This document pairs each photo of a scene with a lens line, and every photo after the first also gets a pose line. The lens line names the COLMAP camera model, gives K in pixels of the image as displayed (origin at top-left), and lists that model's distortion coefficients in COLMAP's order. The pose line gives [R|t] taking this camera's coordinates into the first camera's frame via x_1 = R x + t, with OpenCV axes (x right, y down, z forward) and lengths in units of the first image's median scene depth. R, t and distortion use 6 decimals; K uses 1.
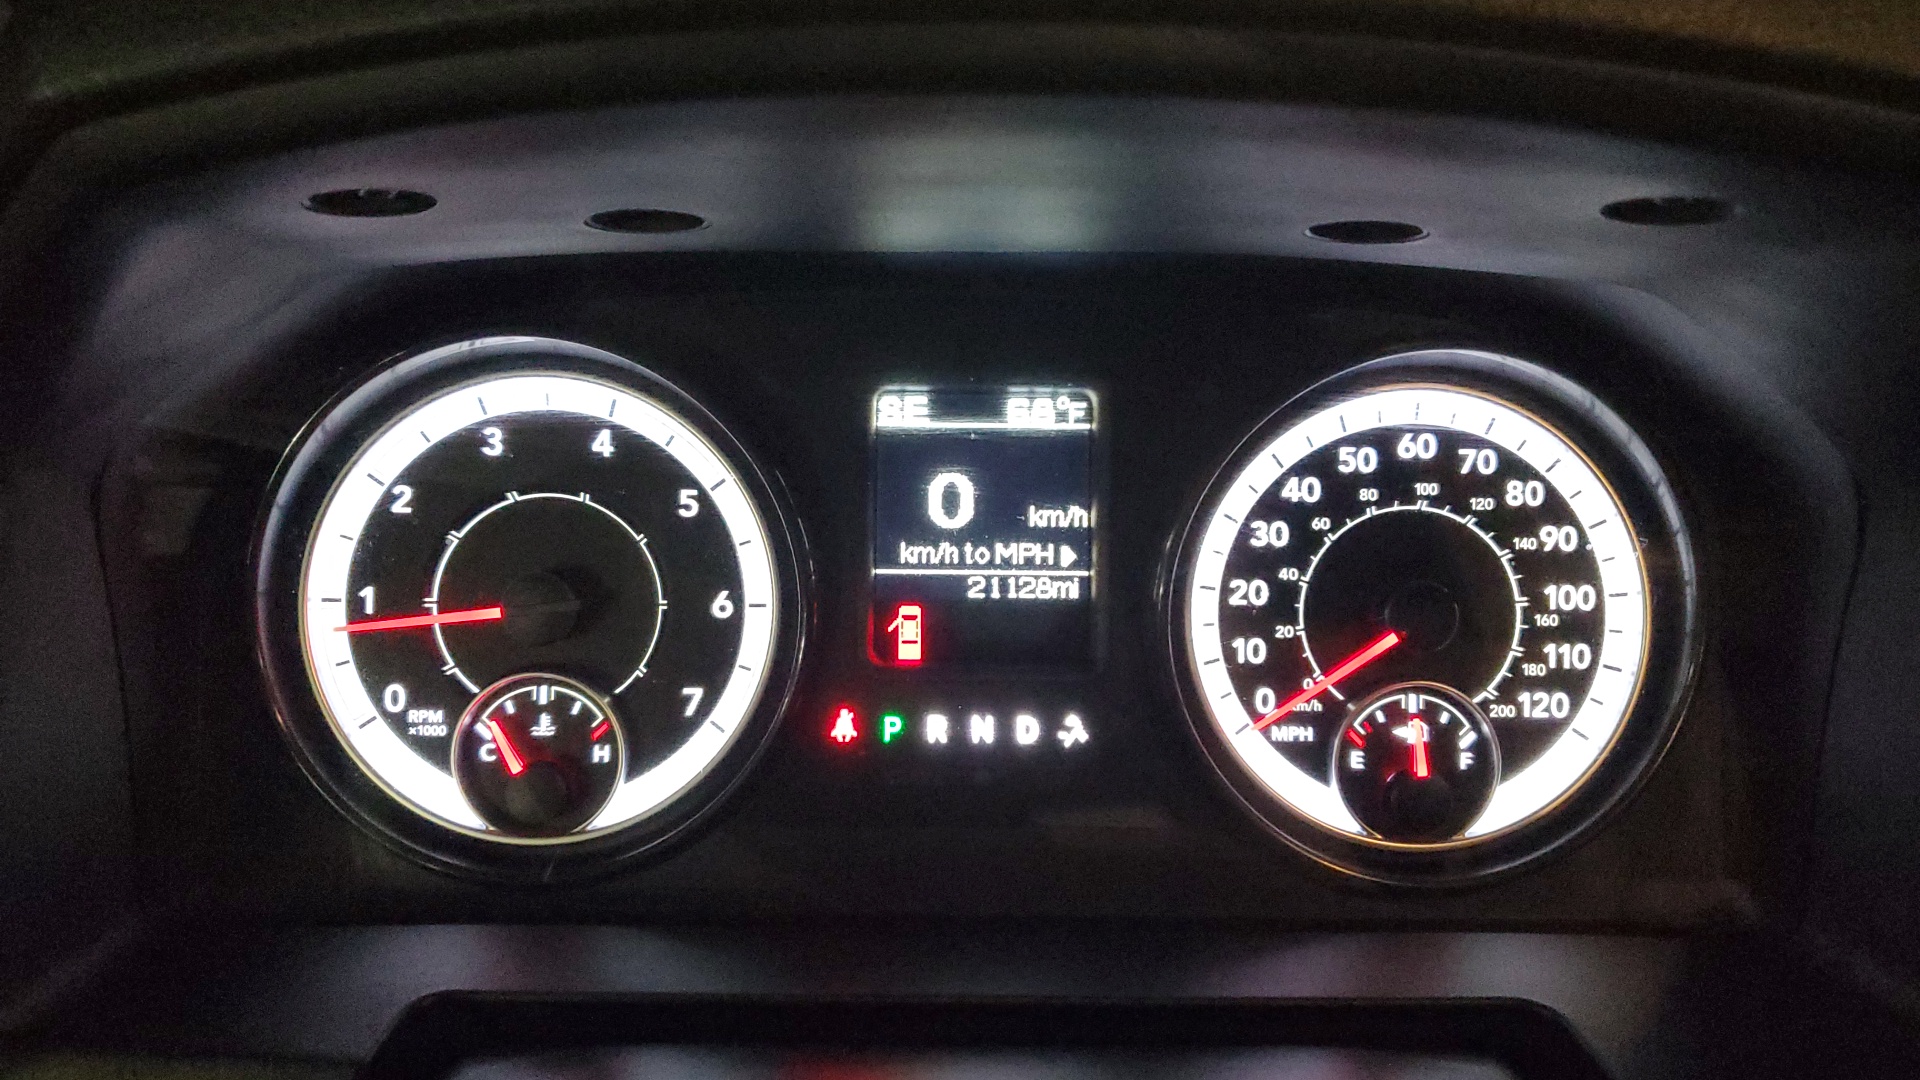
lens RADIAL K [[1487.3, 0, 993.6], [0, 1487.3, 572.9], [0, 0, 1]] dist [0.042612, -0.064195]
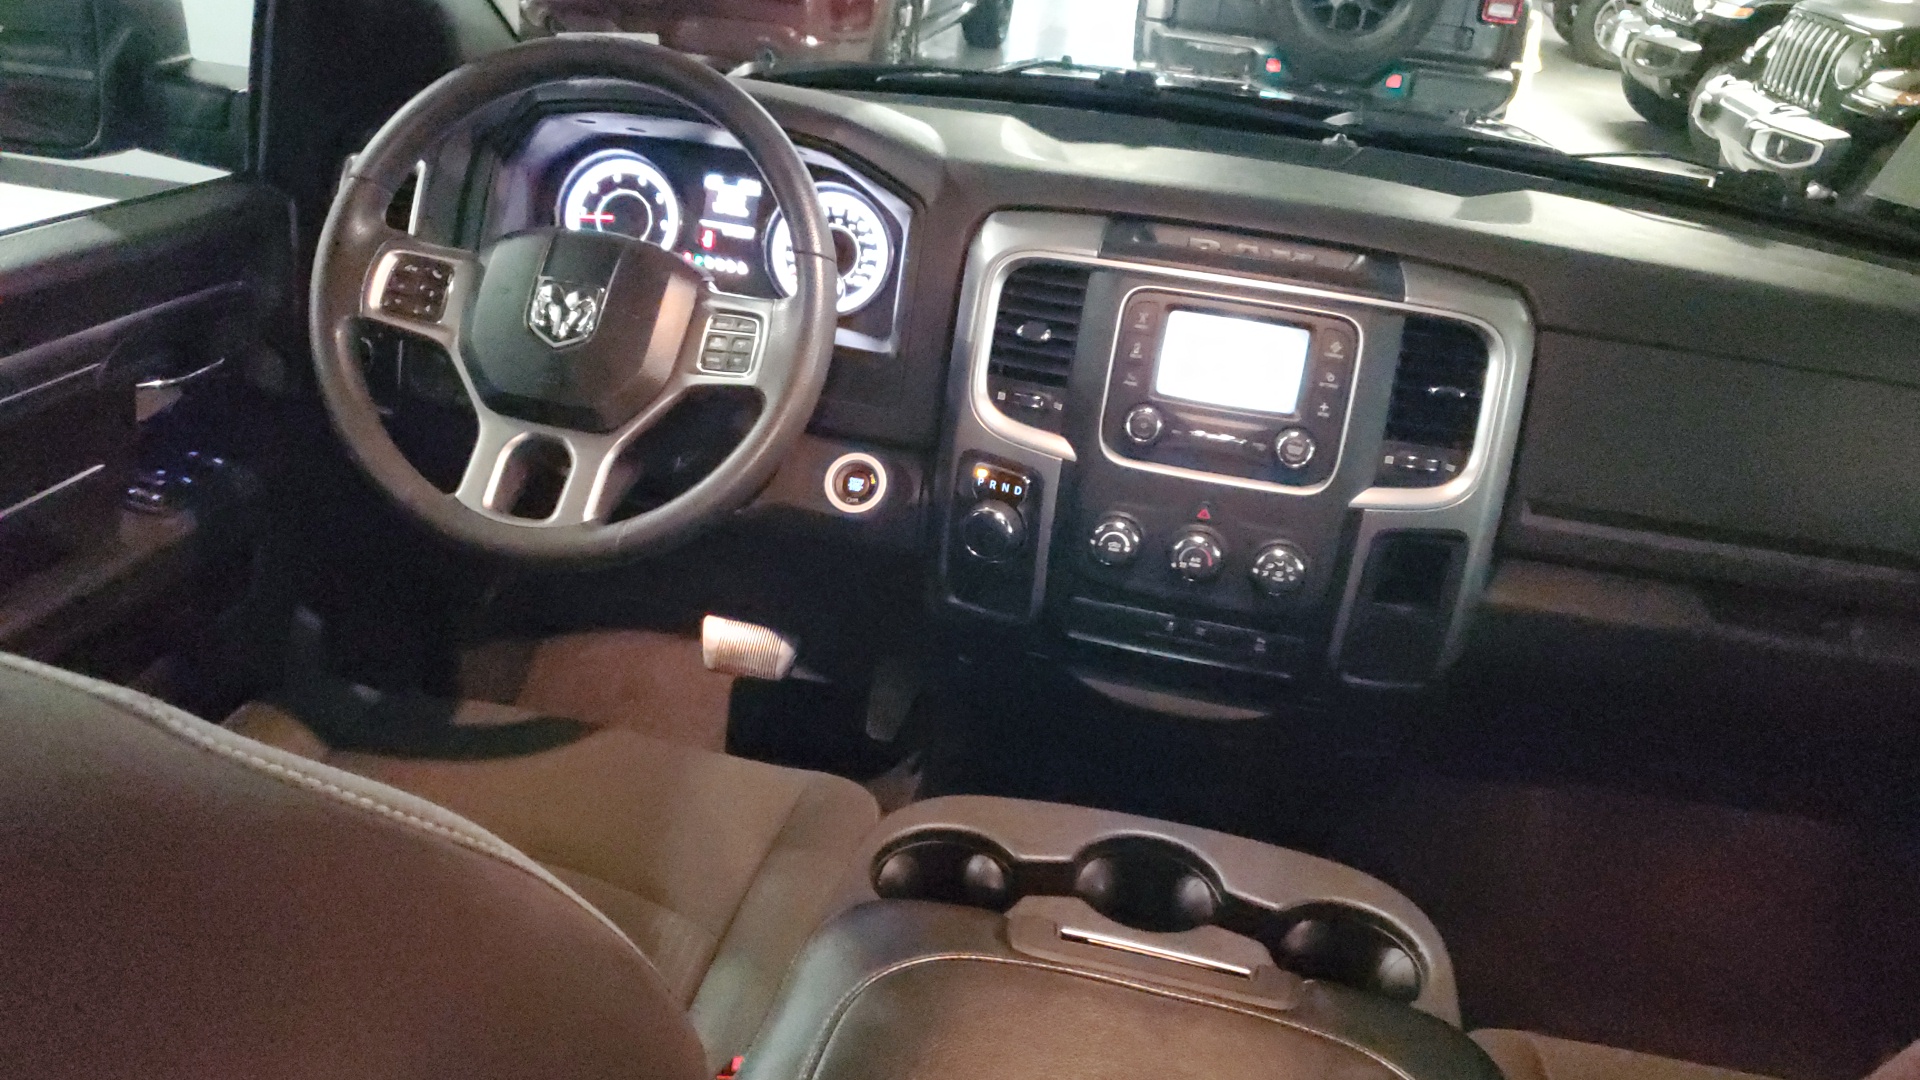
lens RADIAL K [[1487.3, 0, 952.4], [0, 1487.3, 543.6], [0, 0, 1]] dist [0.042612, -0.064195]
pose [[0.971711, 0.165426, -0.168555, 1.399762], [-0.149995, 0.983557, 0.100586, 0.345819], [0.182423, -0.072458, 0.980547, -2.889783]]
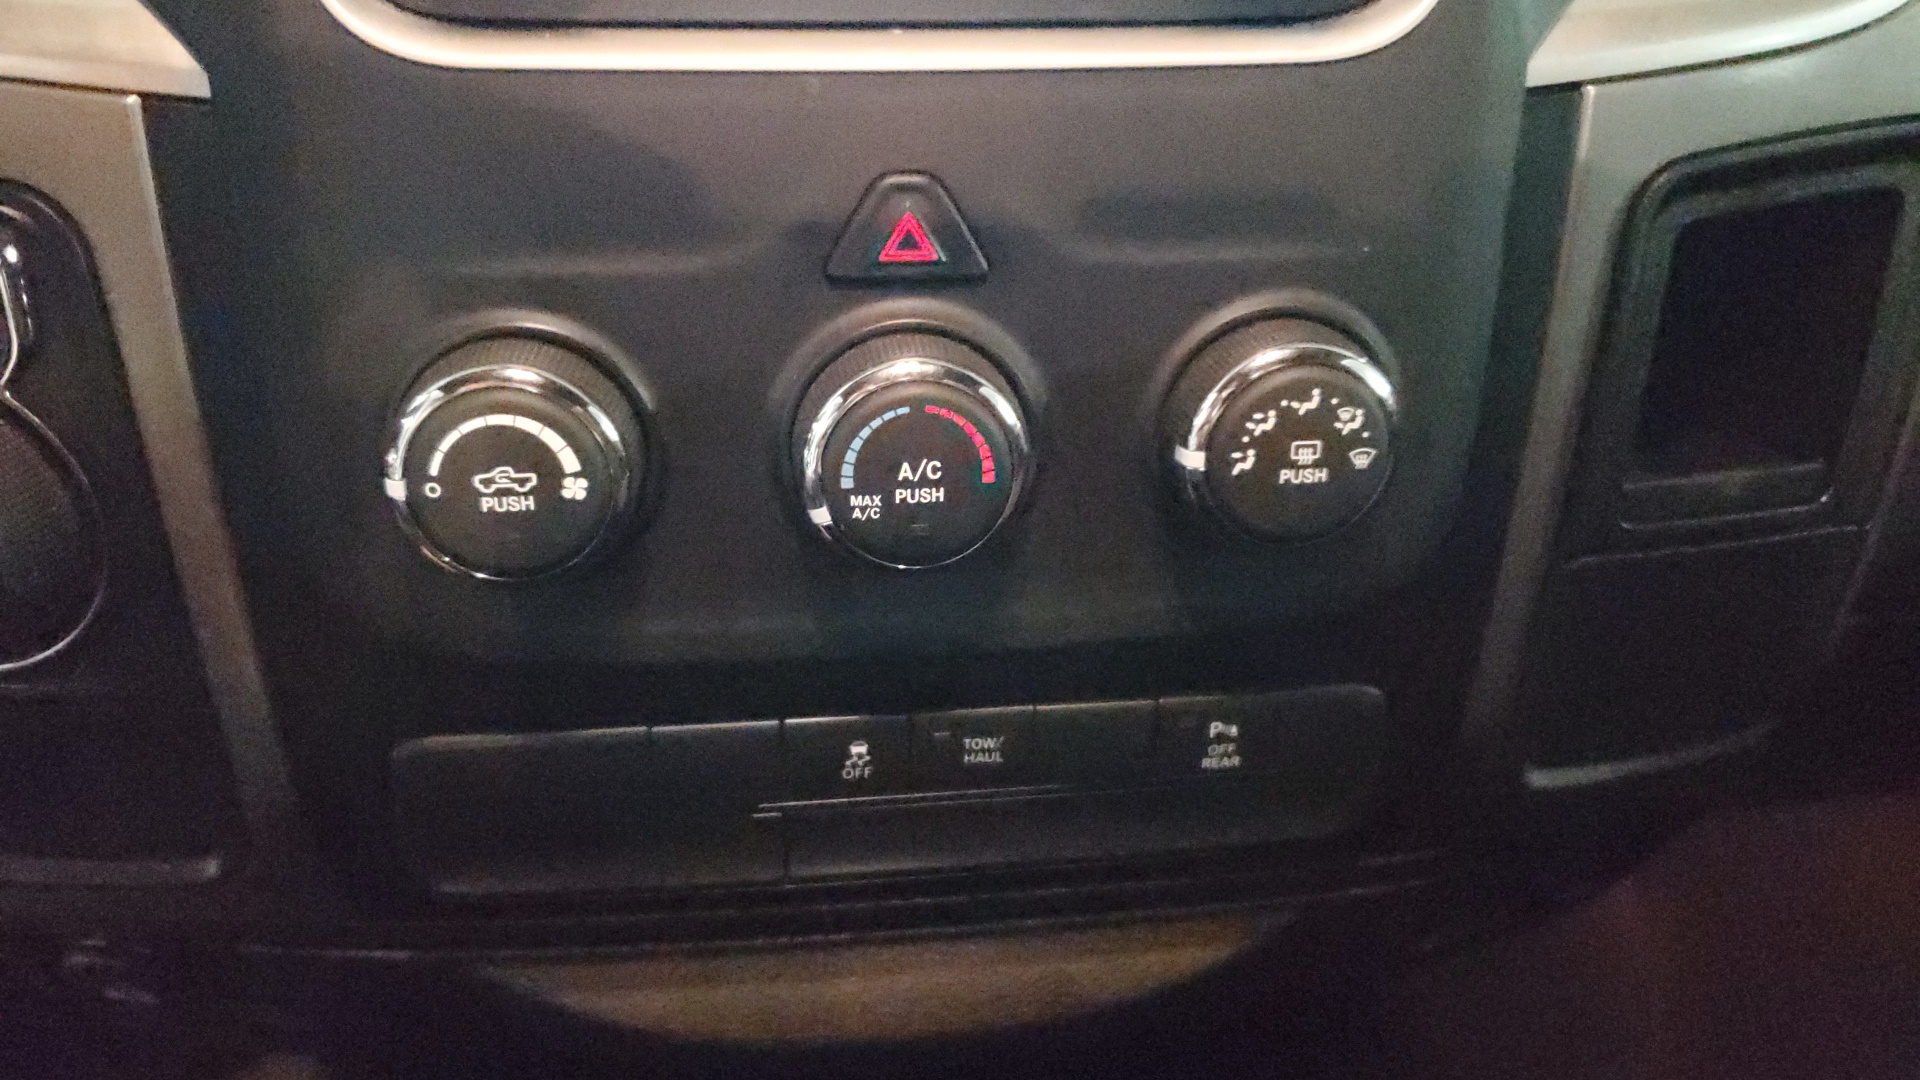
lens RADIAL K [[1487.3, 0, 963.1], [0, 1487.3, 543.7], [0, 0, 1]] dist [0.042612, -0.064195]
pose [[0.995333, -0.050175, 0.082427, 1.337973], [0.035707, 0.985062, 0.168459, 0.556919], [-0.089648, -0.164729, 0.982256, -0.176258]]
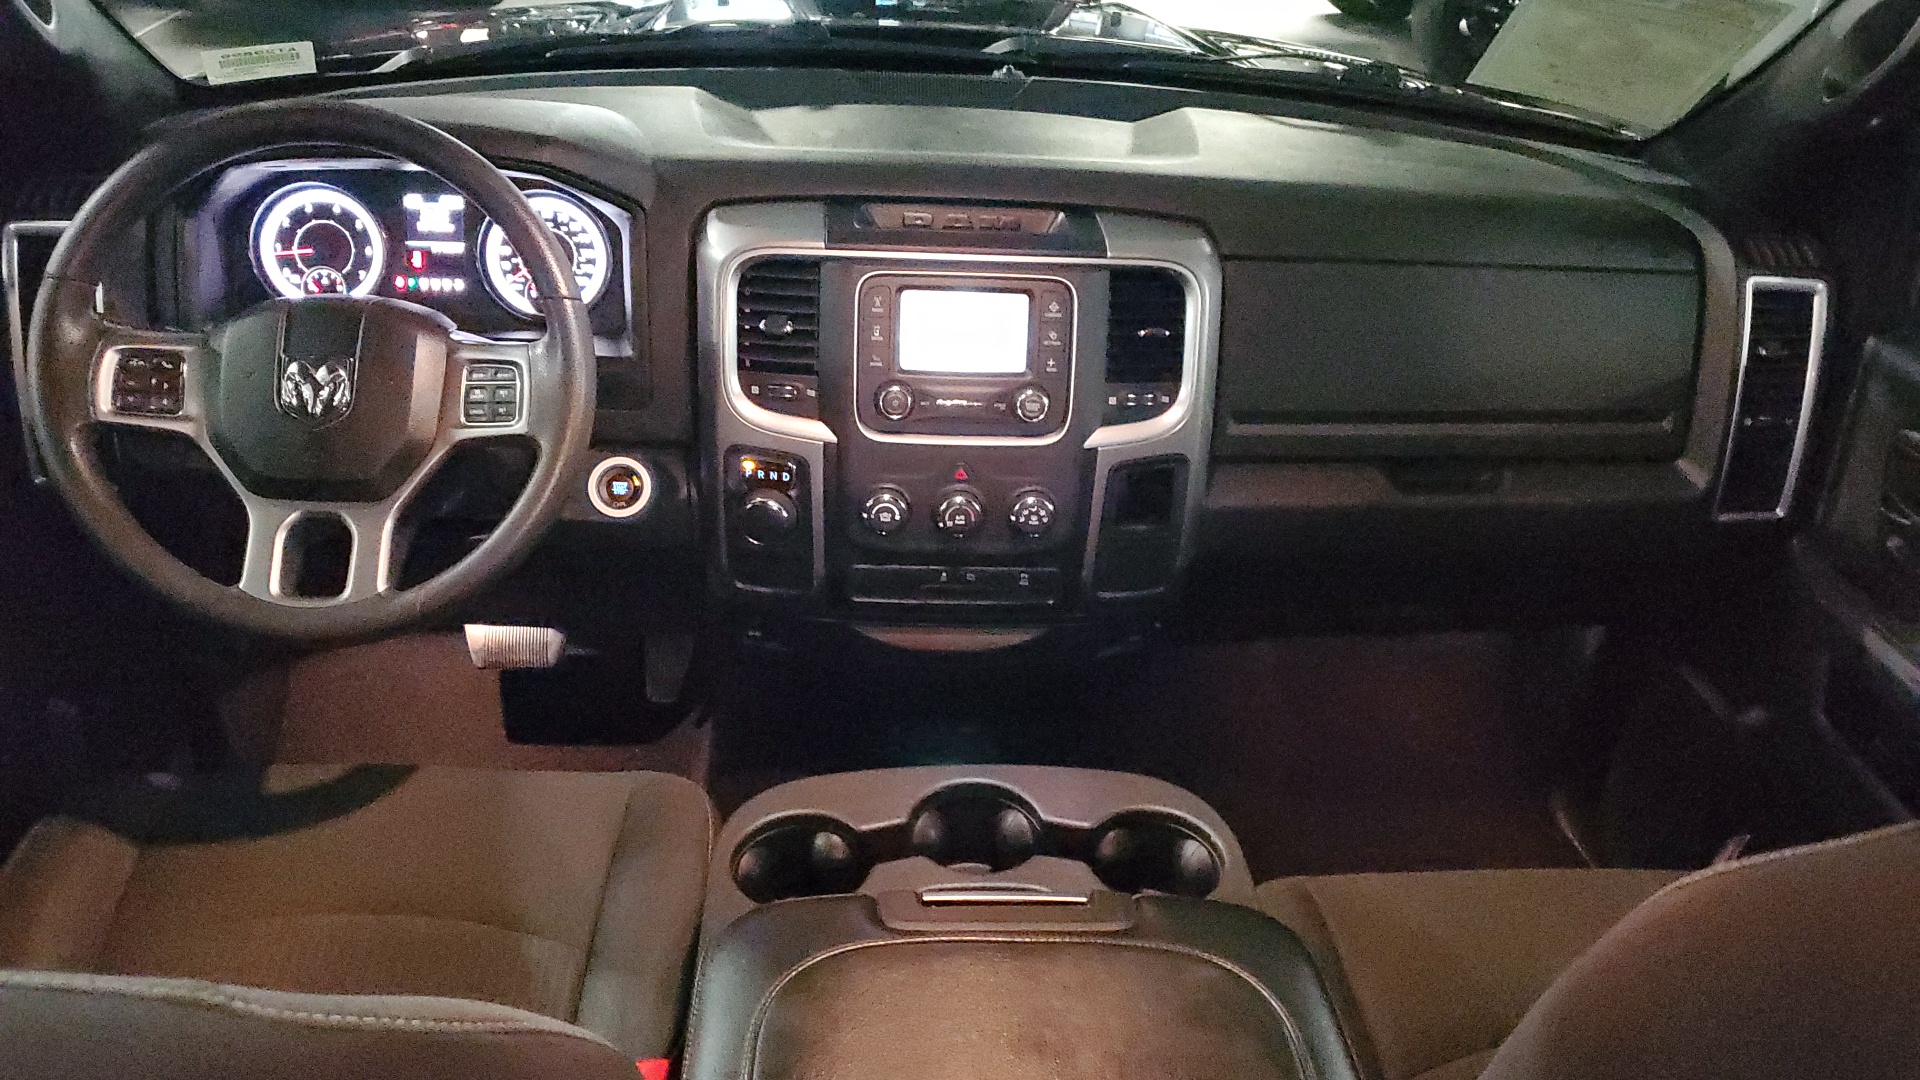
lens RADIAL K [[1487.3, 0, 941.4], [0, 1487.3, 547.6], [0, 0, 1]] dist [0.042612, -0.064195]
pose [[0.999106, 0.010364, 0.040977, 1.180733], [-0.017710, 0.982916, 0.183201, 0.041184], [-0.038378, -0.183763, 0.982221, -3.102444]]
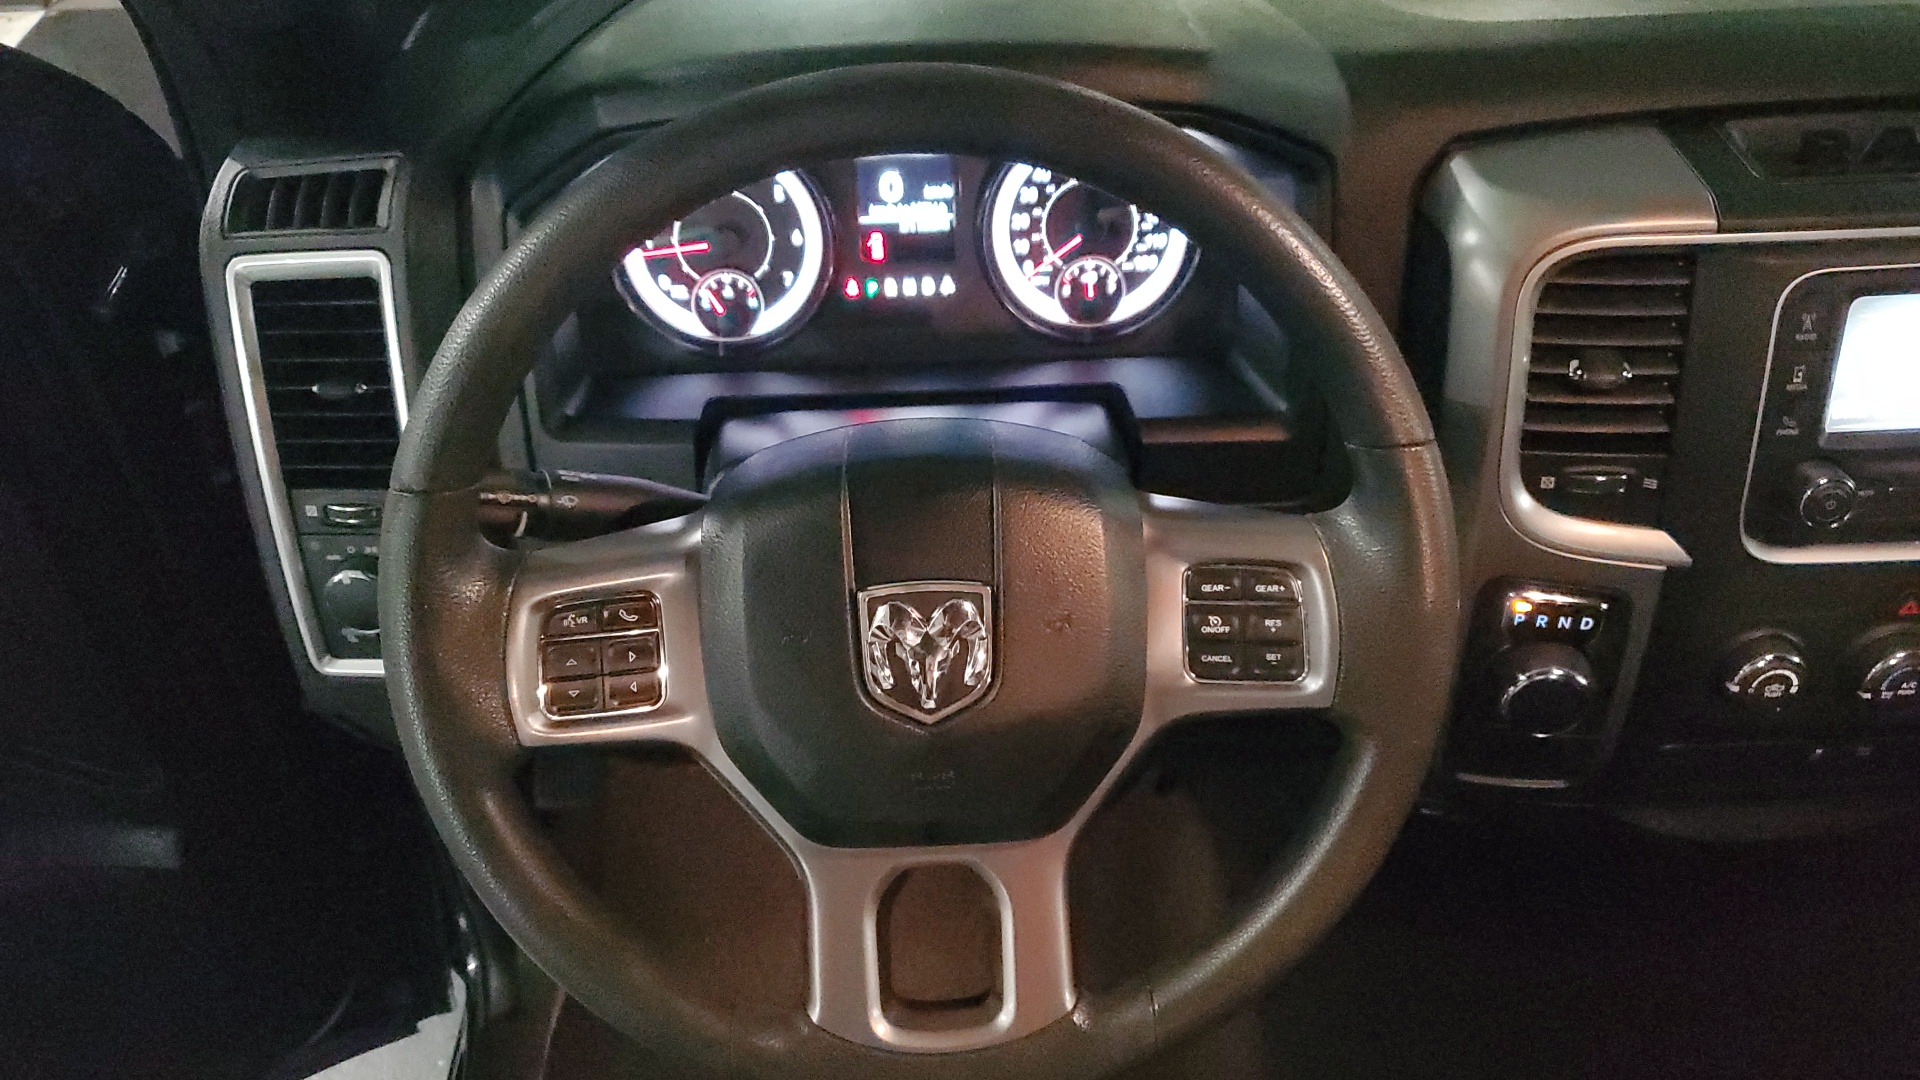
lens RADIAL K [[1487.3, 0, 962.7], [0, 1487.3, 537.7], [0, 0, 1]] dist [0.042612, -0.064195]
pose [[0.998984, -0.044928, 0.003471, 0.050842], [0.040899, 0.936339, 0.348707, -0.343496], [-0.018917, -0.348211, 0.937225, -1.375792]]
